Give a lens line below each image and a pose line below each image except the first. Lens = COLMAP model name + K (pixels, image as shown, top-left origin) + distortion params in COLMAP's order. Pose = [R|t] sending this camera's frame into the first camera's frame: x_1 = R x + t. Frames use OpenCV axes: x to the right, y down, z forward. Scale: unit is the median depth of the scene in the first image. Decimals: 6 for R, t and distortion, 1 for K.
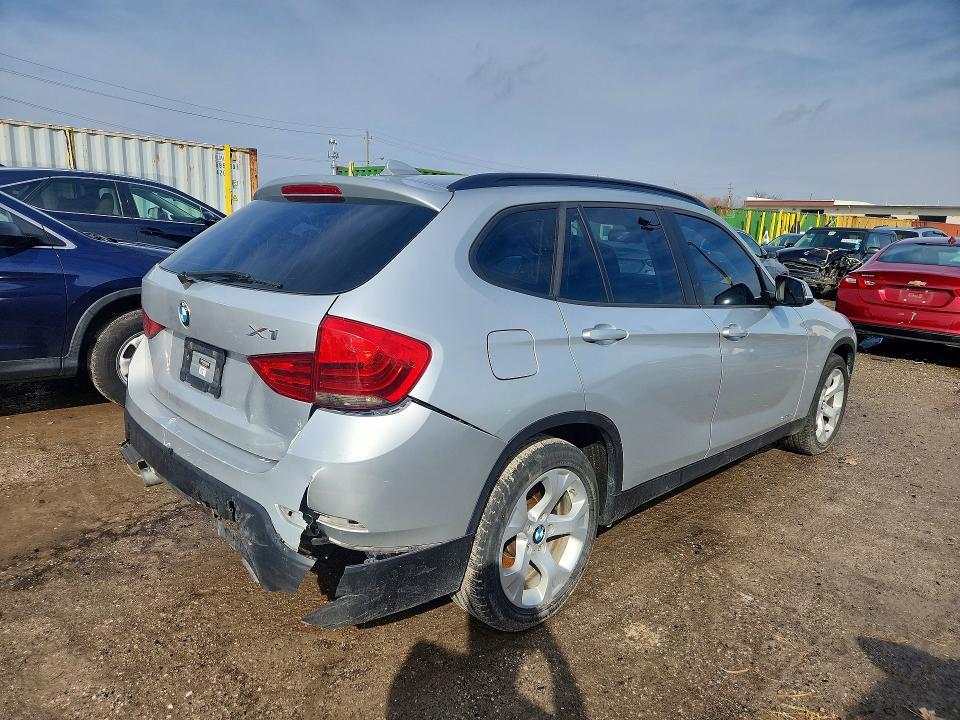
lens RADIAL K [[681.3, 0, 480.0], [0, 681.3, 360.0], [0, 0, 1]] dist [-0.000586, -0.000076]
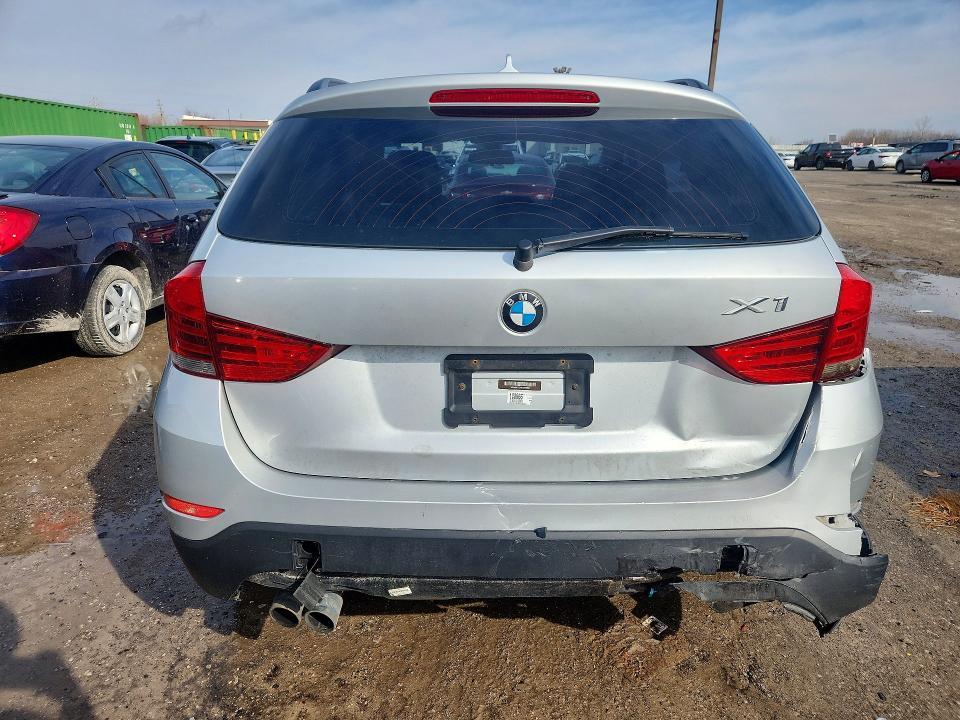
lens RADIAL K [[681.3, 0, 480.0], [0, 681.3, 360.0], [0, 0, 1]] dist [-0.000586, -0.000076]
pose [[0.702976, -0.257024, 0.663147, -0.887356], [0.171978, 0.966176, 0.192165, -0.151627], [-0.690108, -0.021041, 0.723401, 0.604066]]
